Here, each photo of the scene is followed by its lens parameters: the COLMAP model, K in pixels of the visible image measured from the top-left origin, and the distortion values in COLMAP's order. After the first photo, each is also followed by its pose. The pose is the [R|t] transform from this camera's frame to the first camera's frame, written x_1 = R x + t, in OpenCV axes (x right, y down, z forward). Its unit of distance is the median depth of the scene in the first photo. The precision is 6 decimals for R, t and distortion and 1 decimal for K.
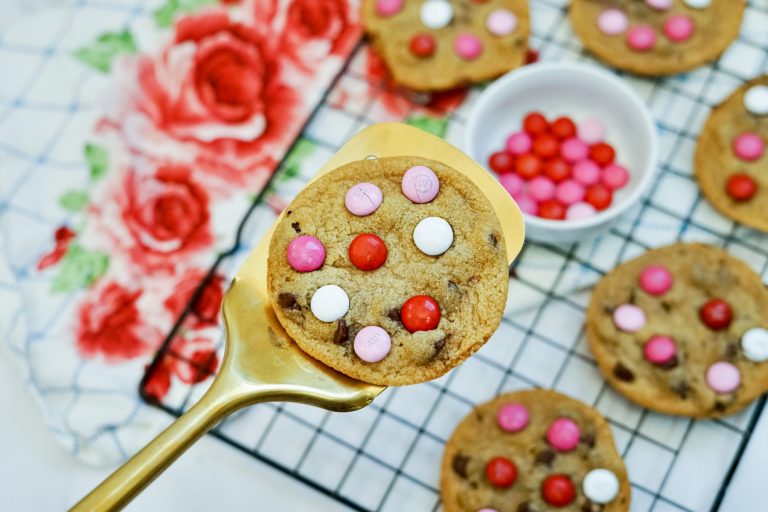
lens RADIAL K [[1004.9, 0, 384.0], [0, 1004.9, 256.0], [0, 0, 1]] dist [-0.028135, -0.021268]
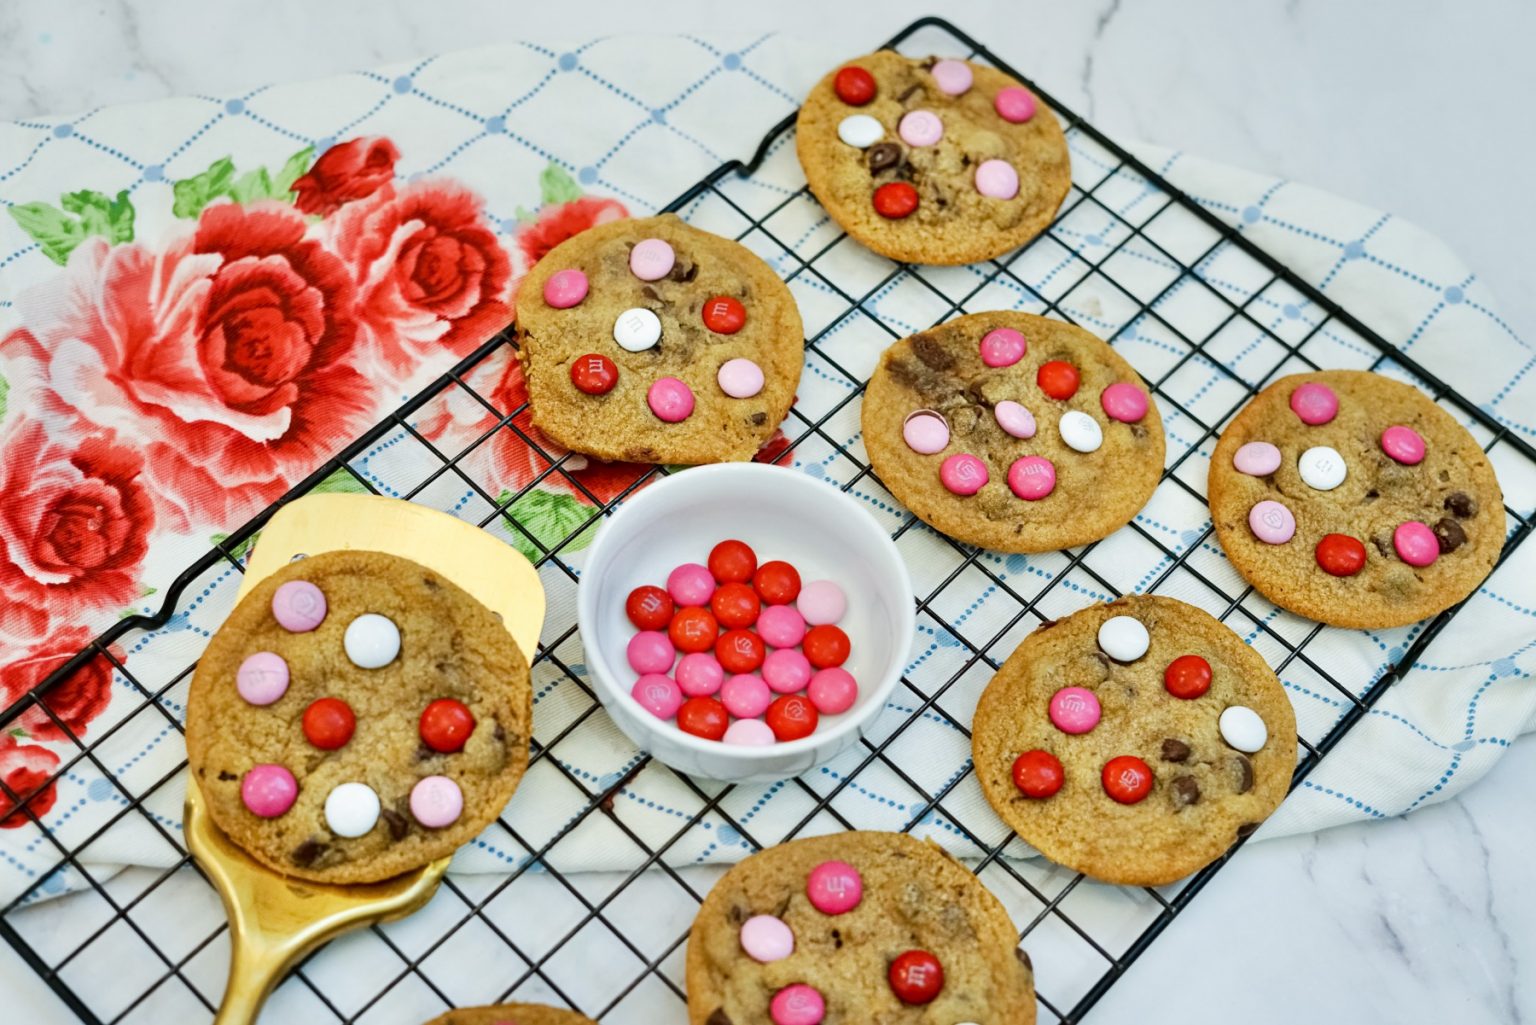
lens RADIAL K [[2009.8, 0, 768.0], [0, 2009.8, 512.5], [0, 0, 1]] dist [-0.028135, -0.021268]
pose [[0.956534, 0.291398, -0.011415, 0.178458], [-0.290424, 0.948334, -0.127738, -0.019419], [-0.026397, 0.125501, 0.991742, -0.134409]]
